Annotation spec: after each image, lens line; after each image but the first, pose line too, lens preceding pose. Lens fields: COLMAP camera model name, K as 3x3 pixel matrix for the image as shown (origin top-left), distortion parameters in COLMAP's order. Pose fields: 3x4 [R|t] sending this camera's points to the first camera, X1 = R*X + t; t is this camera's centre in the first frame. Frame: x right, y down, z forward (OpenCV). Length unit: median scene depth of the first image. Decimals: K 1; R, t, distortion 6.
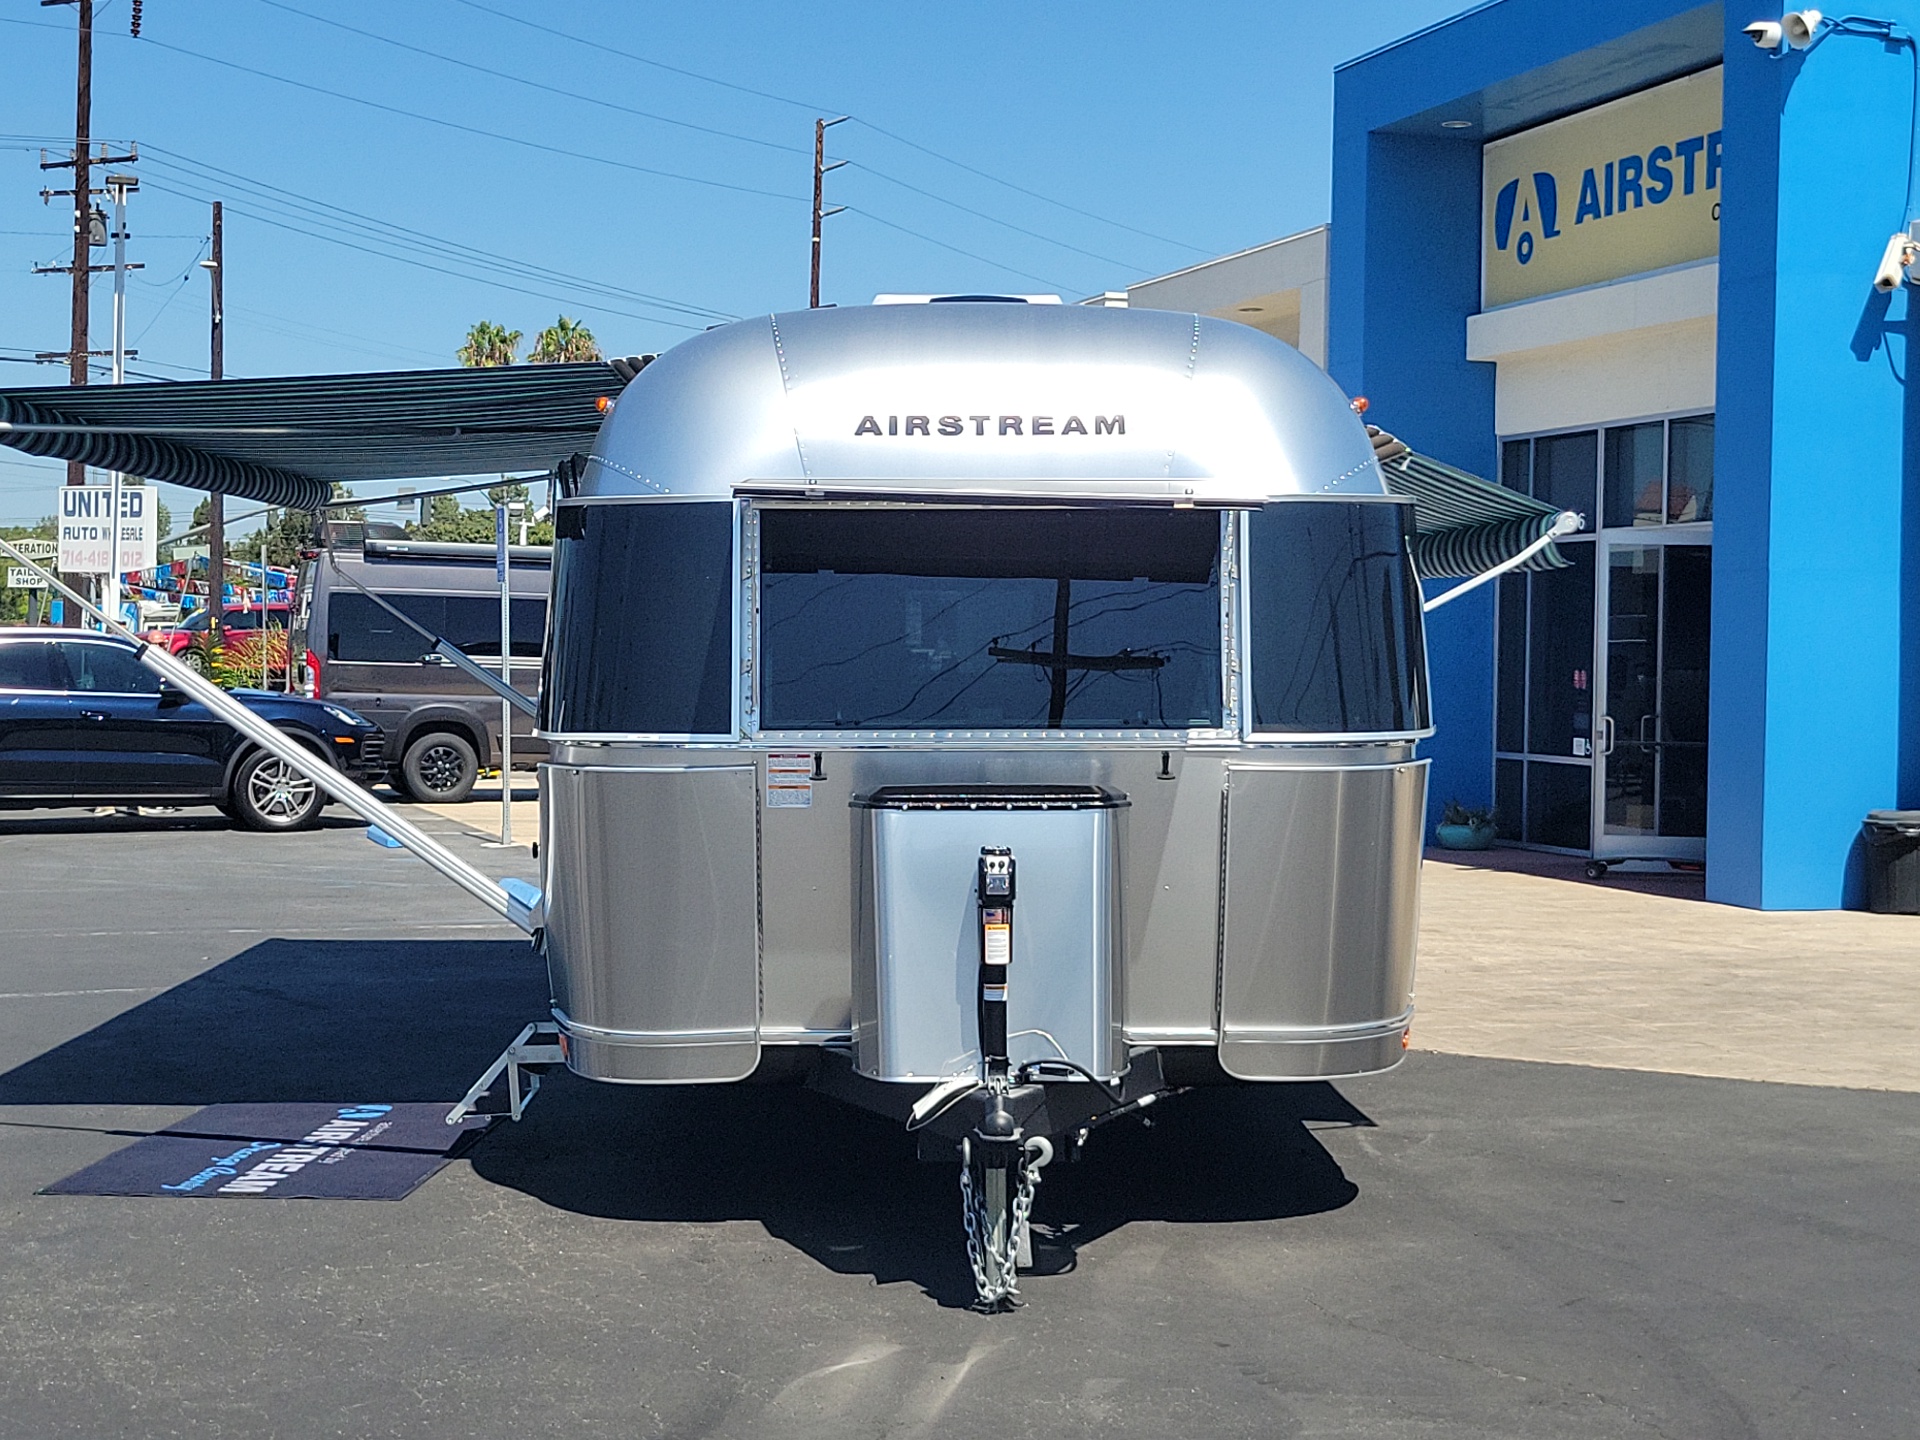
lens RADIAL K [[3454.0, 0, 960.0], [0, 3454.0, 720.0], [0, 0, 1]] dist [0.057385, 0.002697]
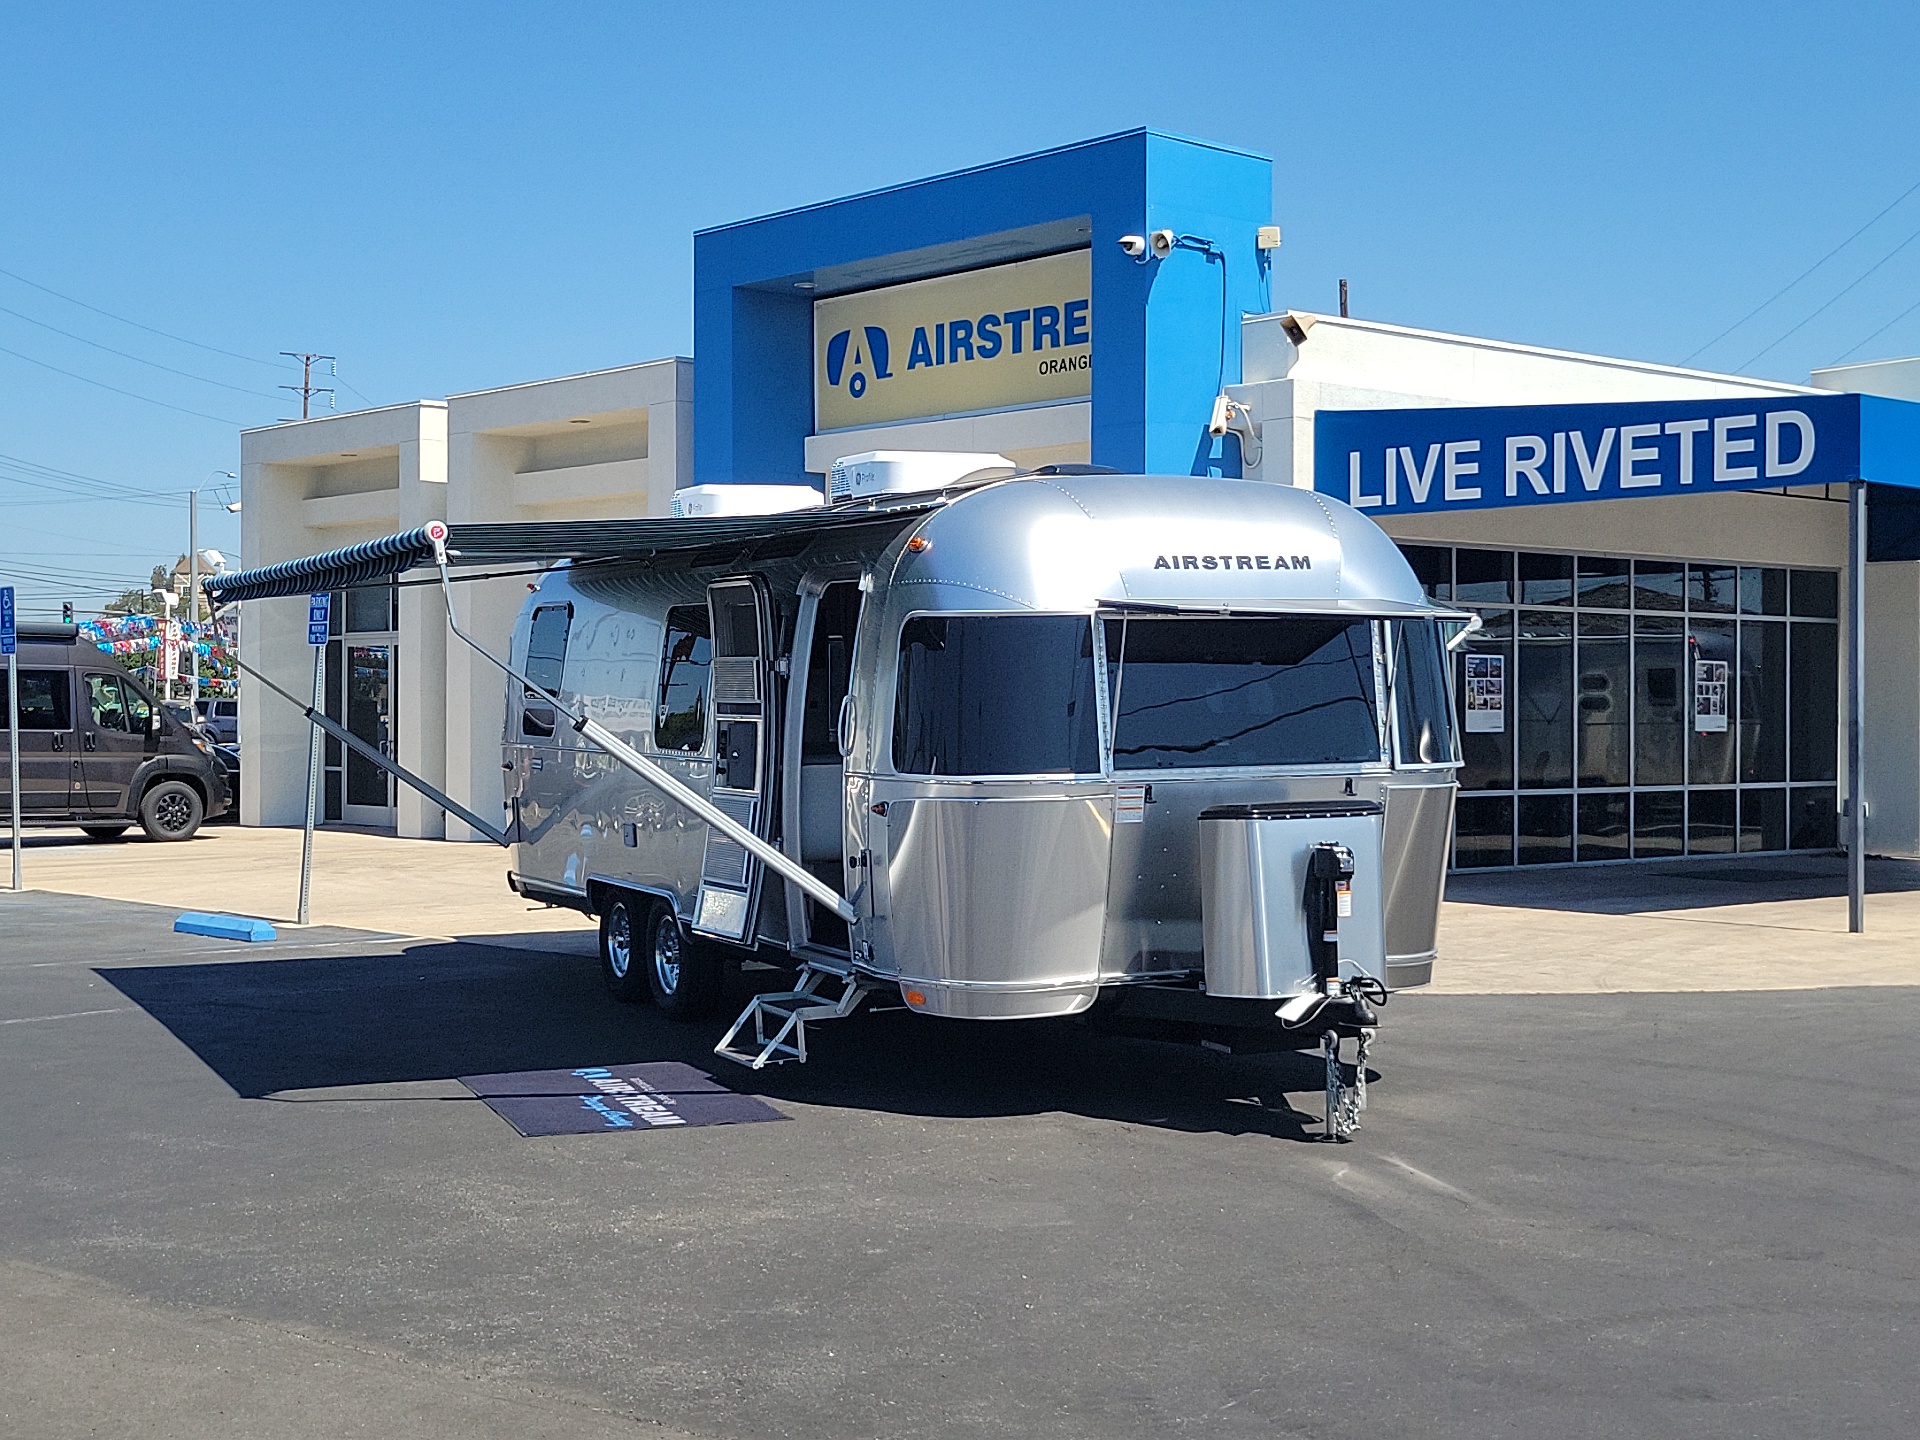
lens RADIAL K [[3454.0, 0, 960.0], [0, 3454.0, 720.0], [0, 0, 1]] dist [0.057385, 0.002697]
pose [[0.880731, -0.017865, 0.473279, -0.705438], [0.023188, 0.999716, -0.005414, -0.010300], [-0.473048, 0.015743, 0.880896, -0.228254]]
